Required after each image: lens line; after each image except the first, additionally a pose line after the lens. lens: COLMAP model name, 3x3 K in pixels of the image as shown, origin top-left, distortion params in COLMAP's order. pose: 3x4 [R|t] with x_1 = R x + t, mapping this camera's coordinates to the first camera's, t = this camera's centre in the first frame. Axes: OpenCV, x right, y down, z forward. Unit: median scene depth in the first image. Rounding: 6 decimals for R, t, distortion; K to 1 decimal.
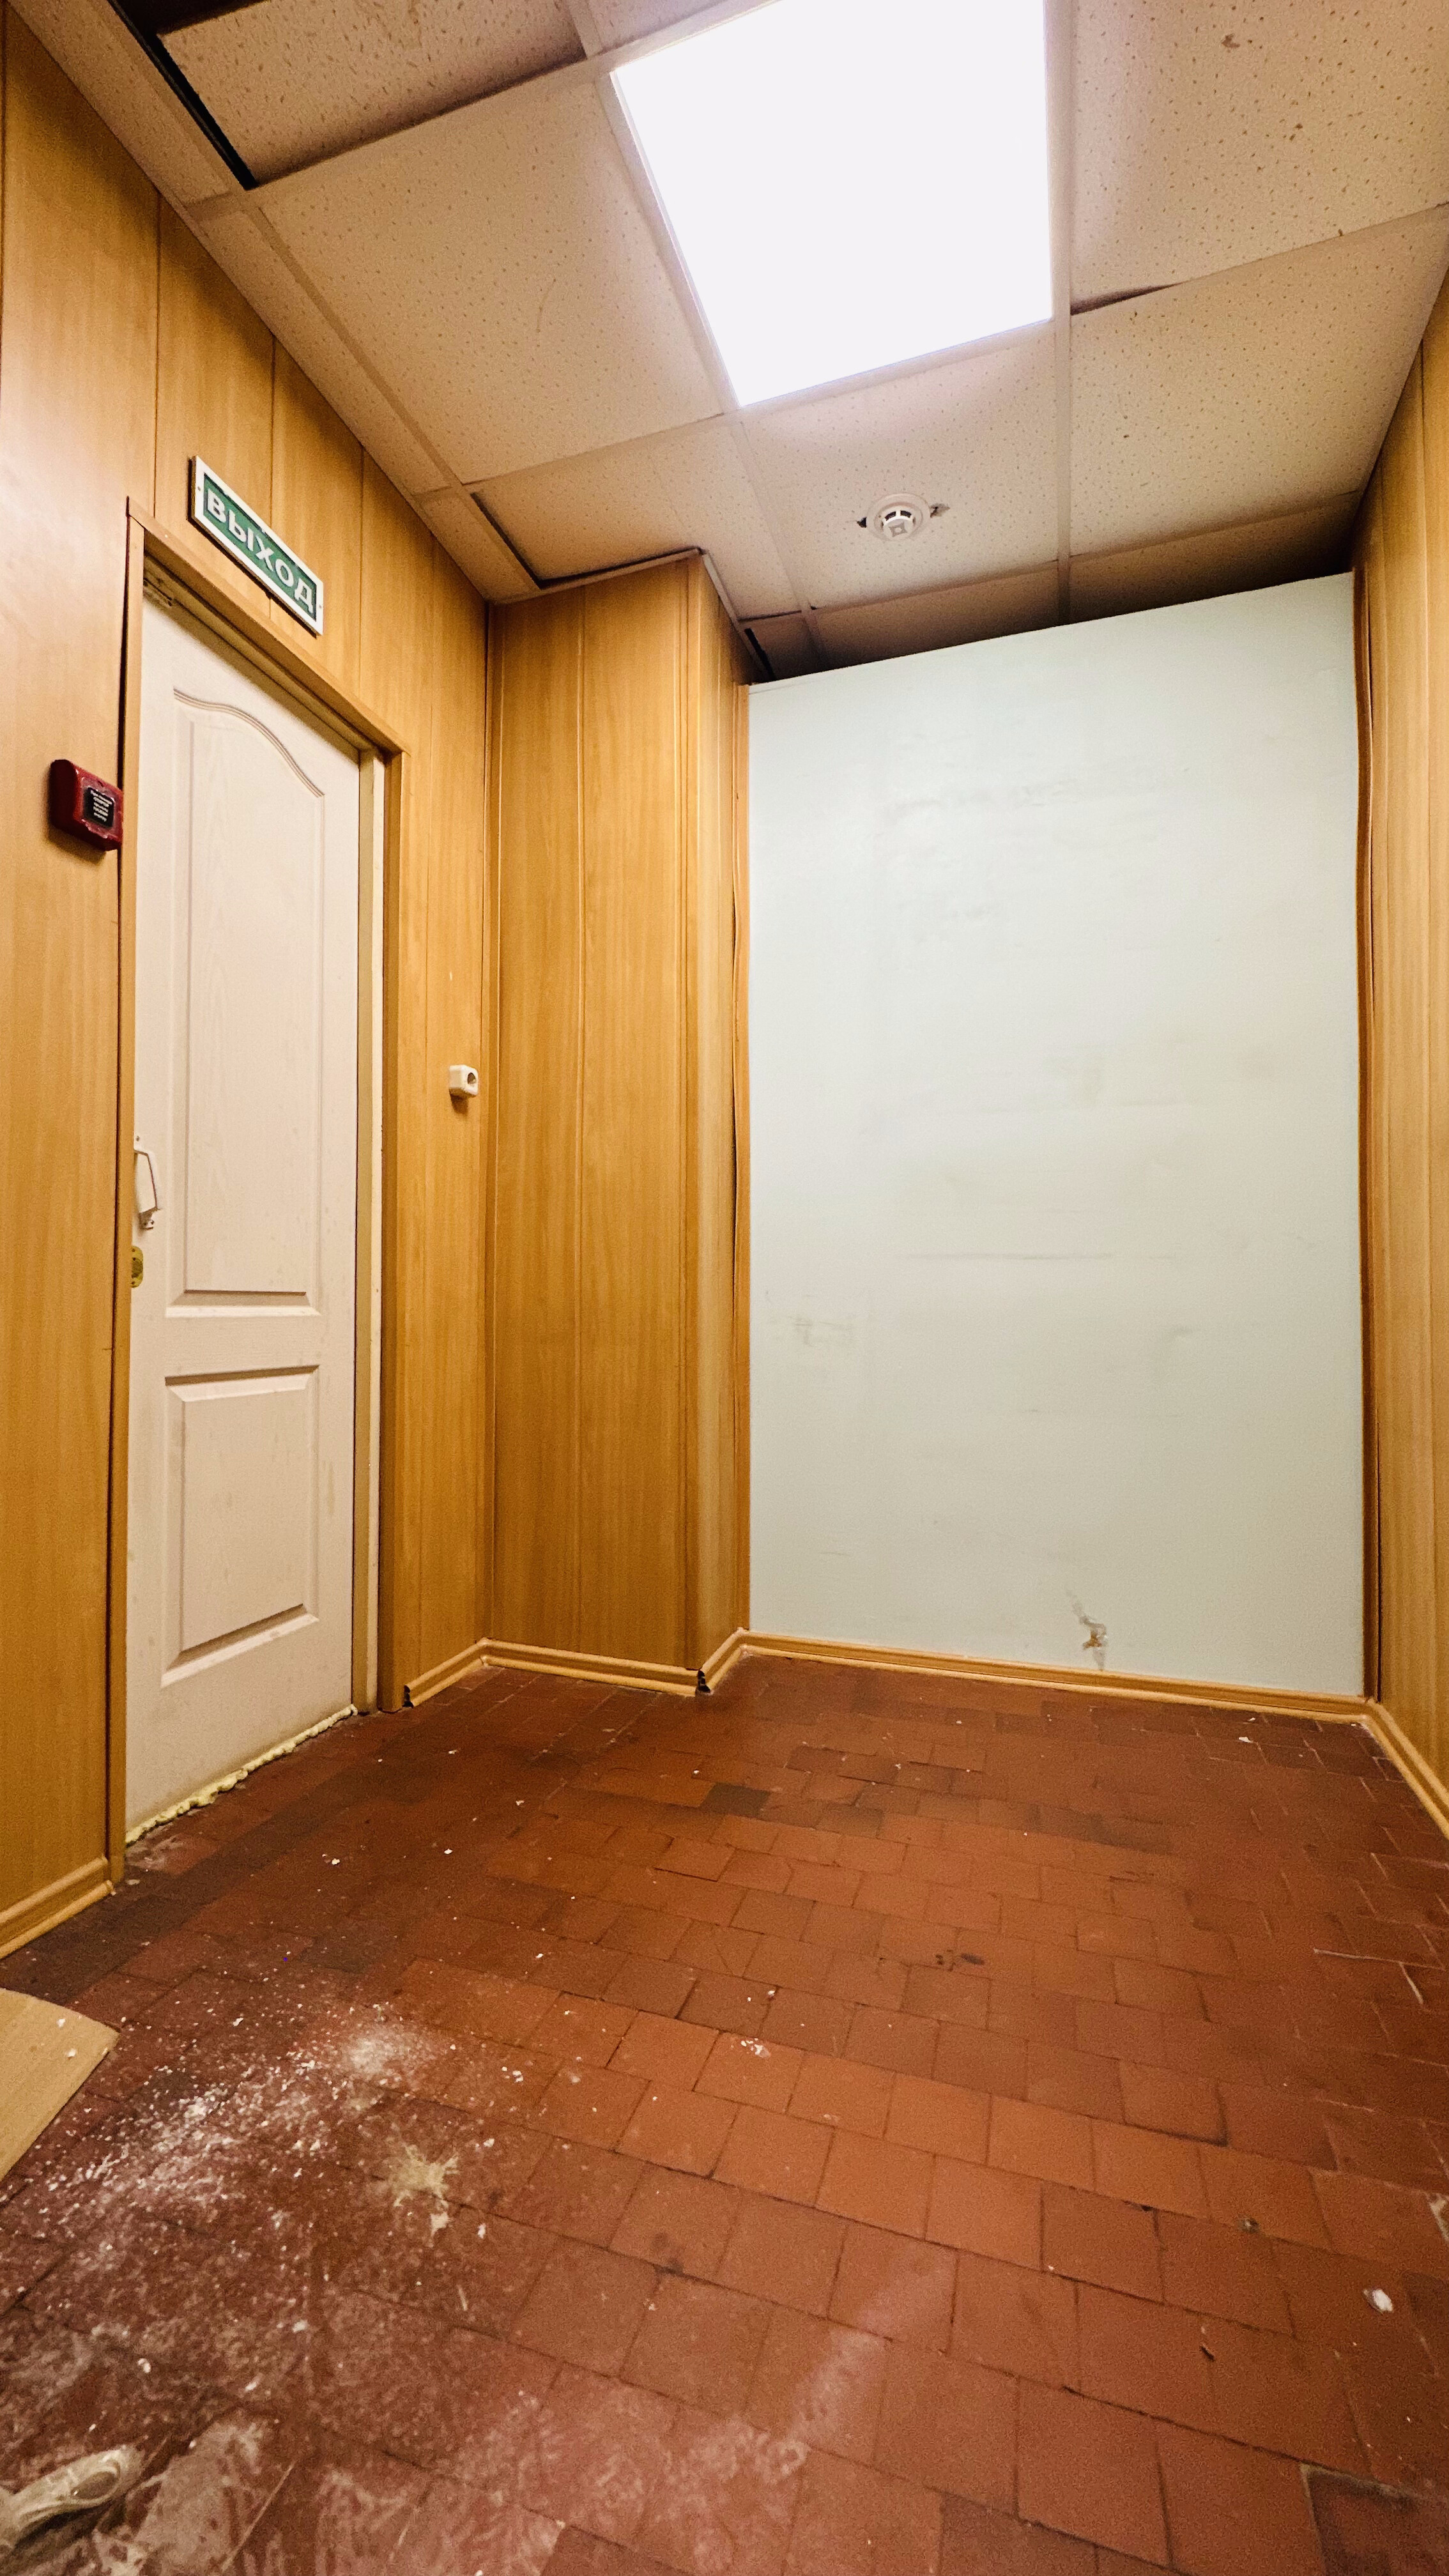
lens RADIAL K [[1028.3, 0, 728.8], [0, 1028.3, 1293.0], [0, 0, 1]] dist [-0.003643, 0.000495]
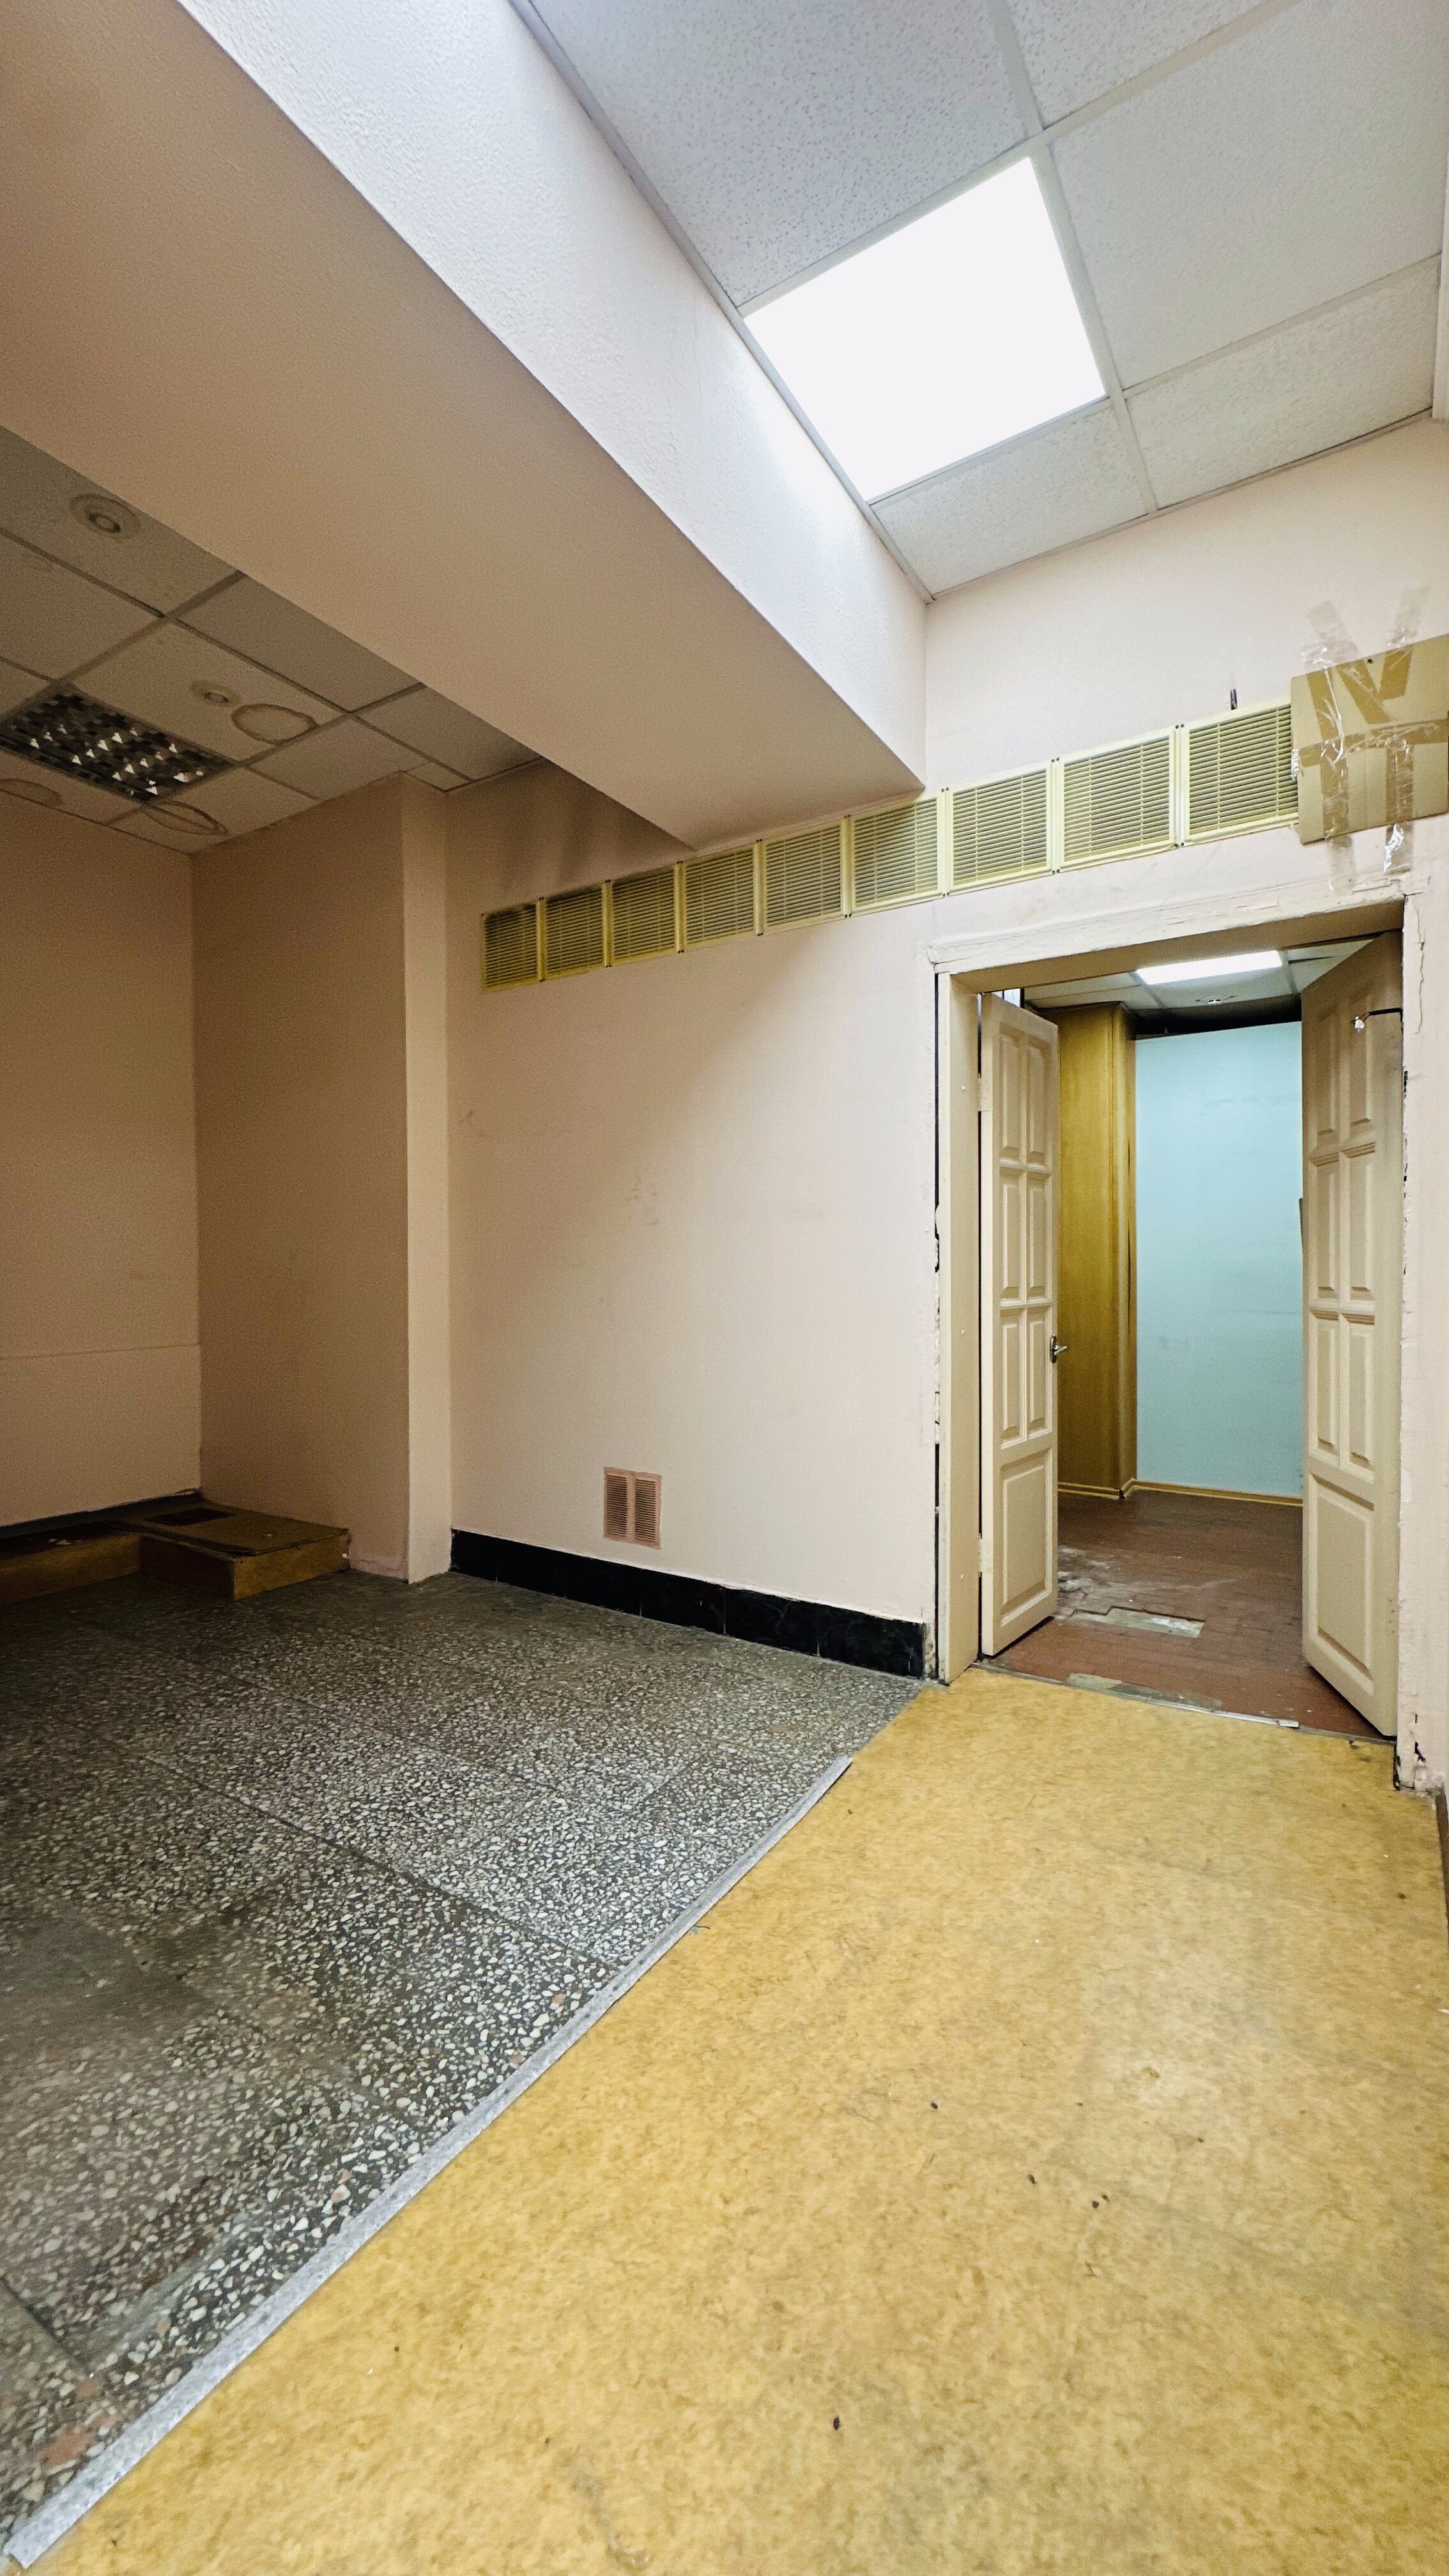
lens RADIAL K [[1028.3, 0, 732.1], [0, 1028.3, 1285.5], [0, 0, 1]] dist [-0.003643, 0.000495]
pose [[0.969358, -0.004295, -0.245613, -0.297267], [0.014022, 0.999184, 0.037866, -0.192549], [0.245250, -0.040150, 0.968628, -1.412462]]
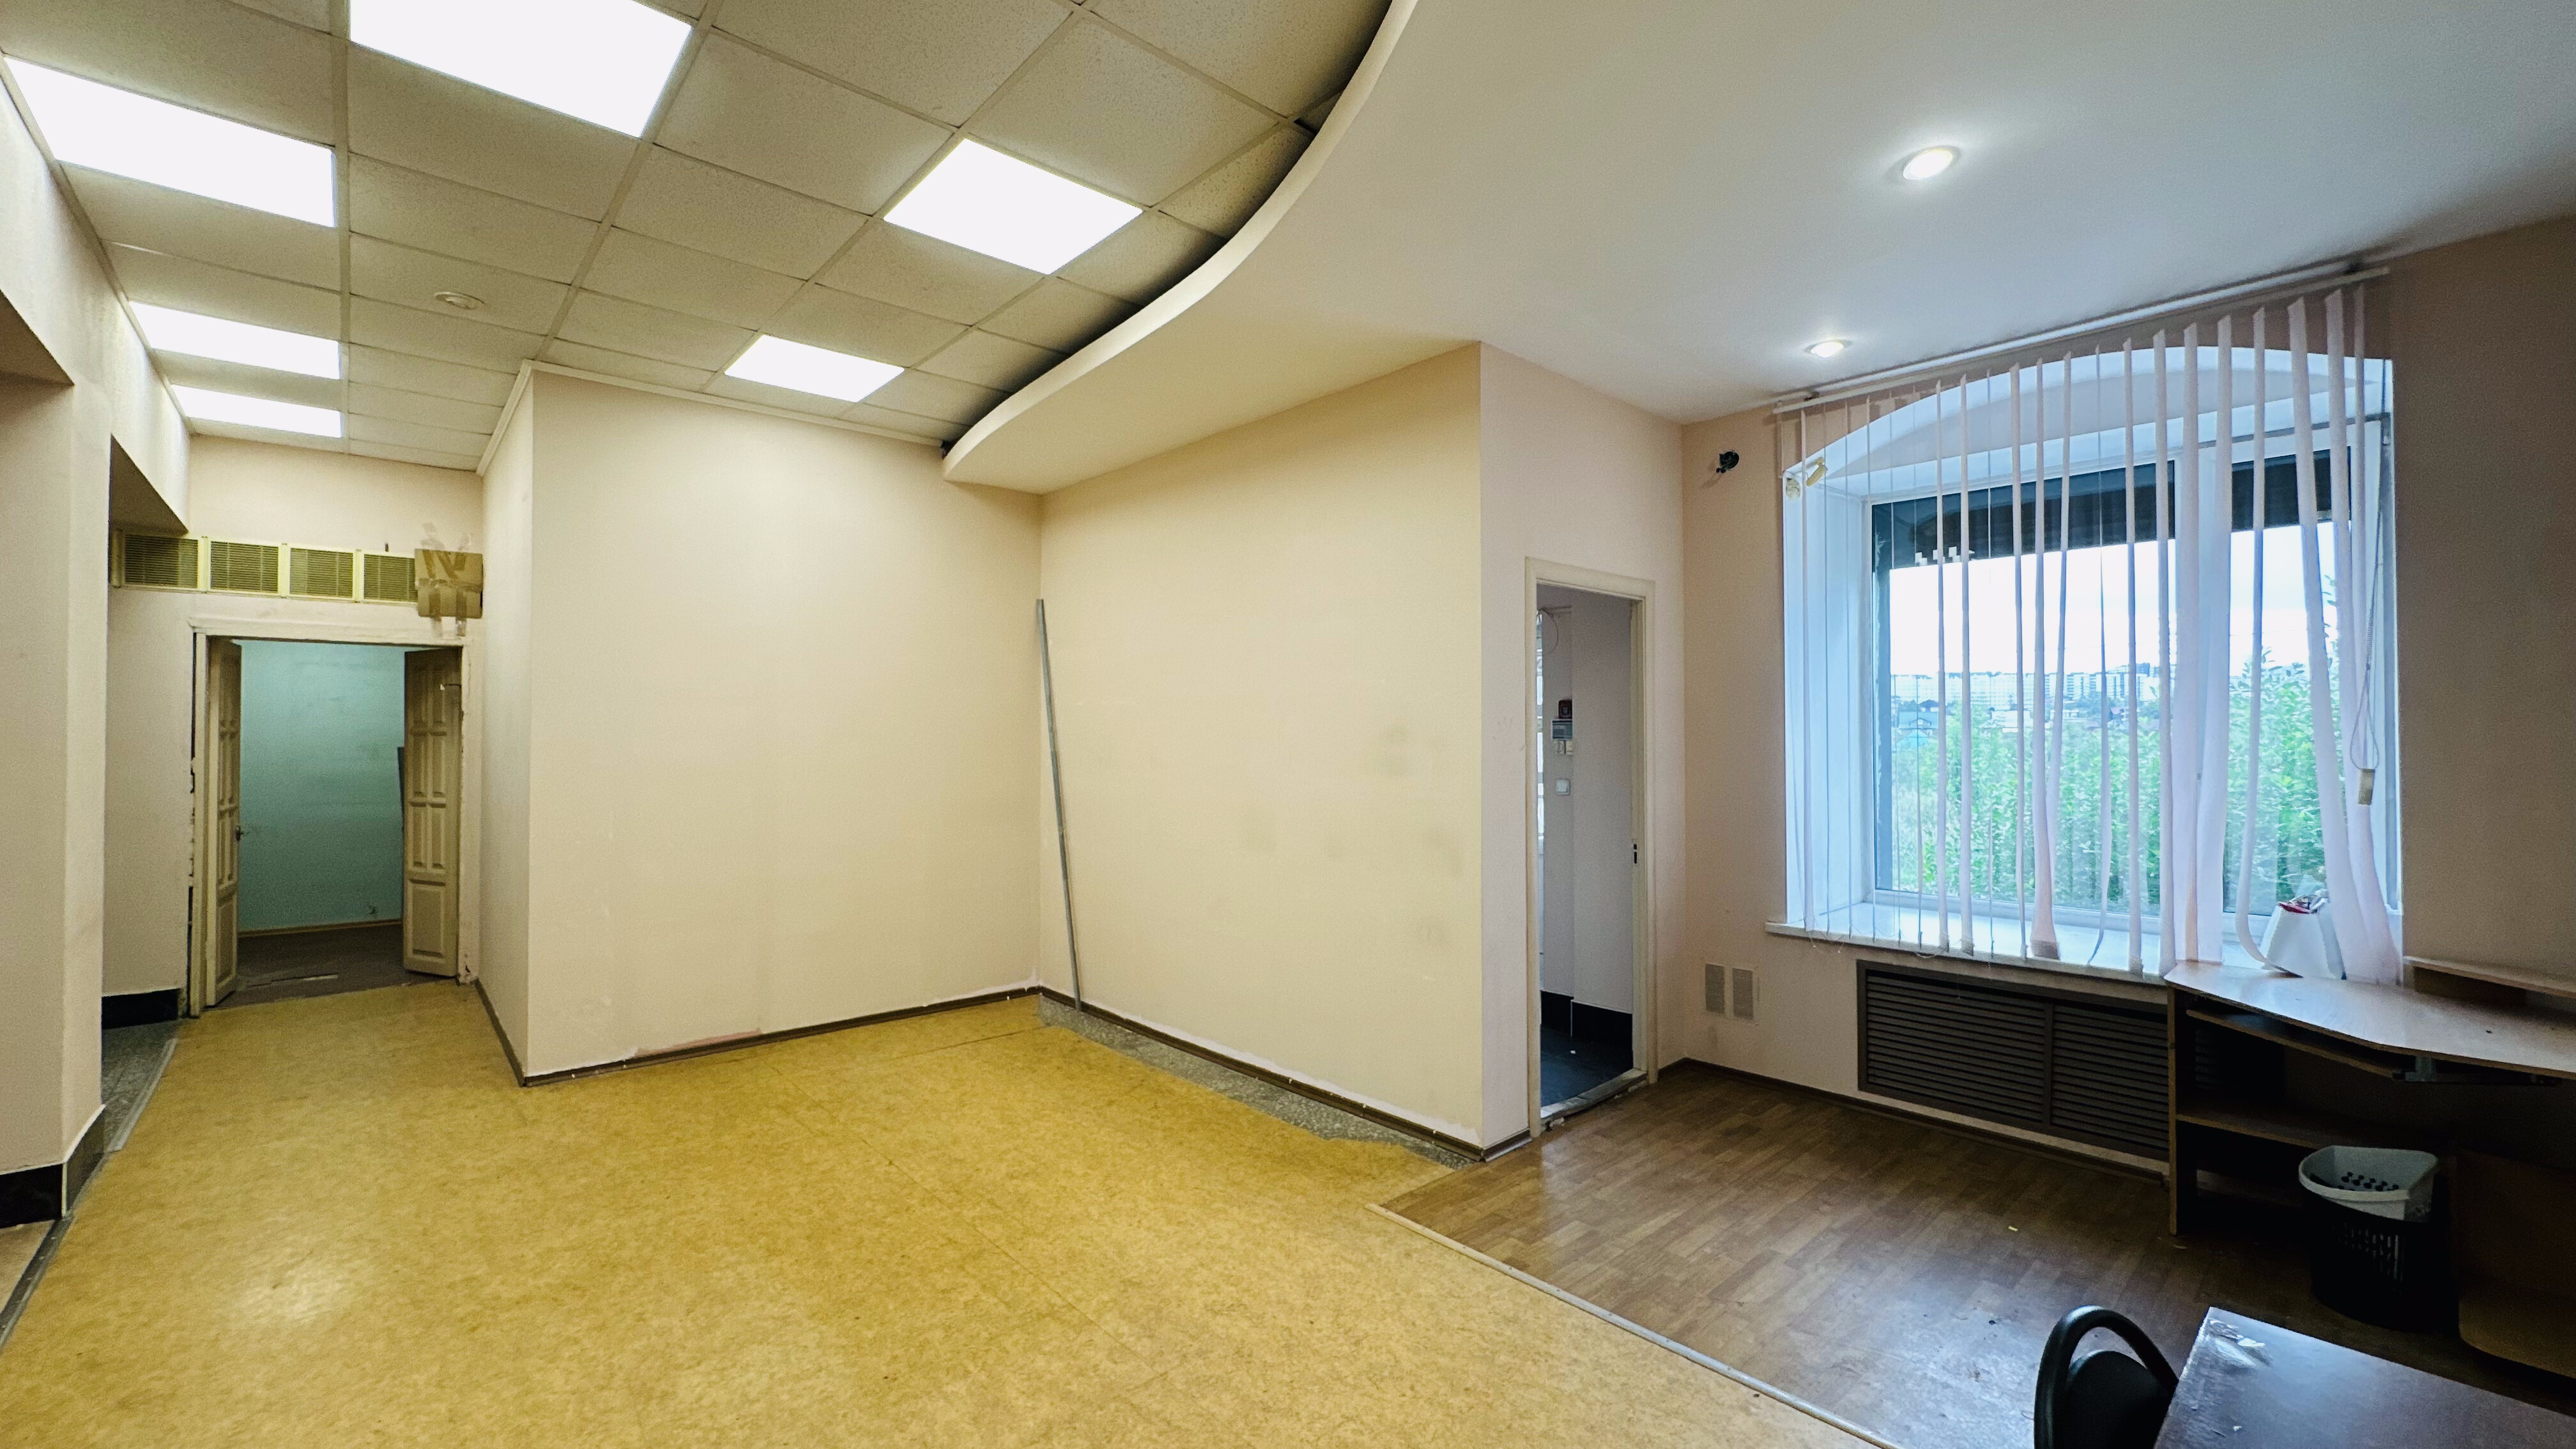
lens RADIAL K [[1028.3, 0, 1285.4], [0, 1028.3, 721.8], [0, 0, 1]] dist [-0.003643, 0.000495]
pose [[0.494924, 0.007964, 0.868900, -1.774864], [-0.020671, 0.999783, 0.002611, -0.512730], [-0.868690, -0.019253, 0.494981, -4.880141]]
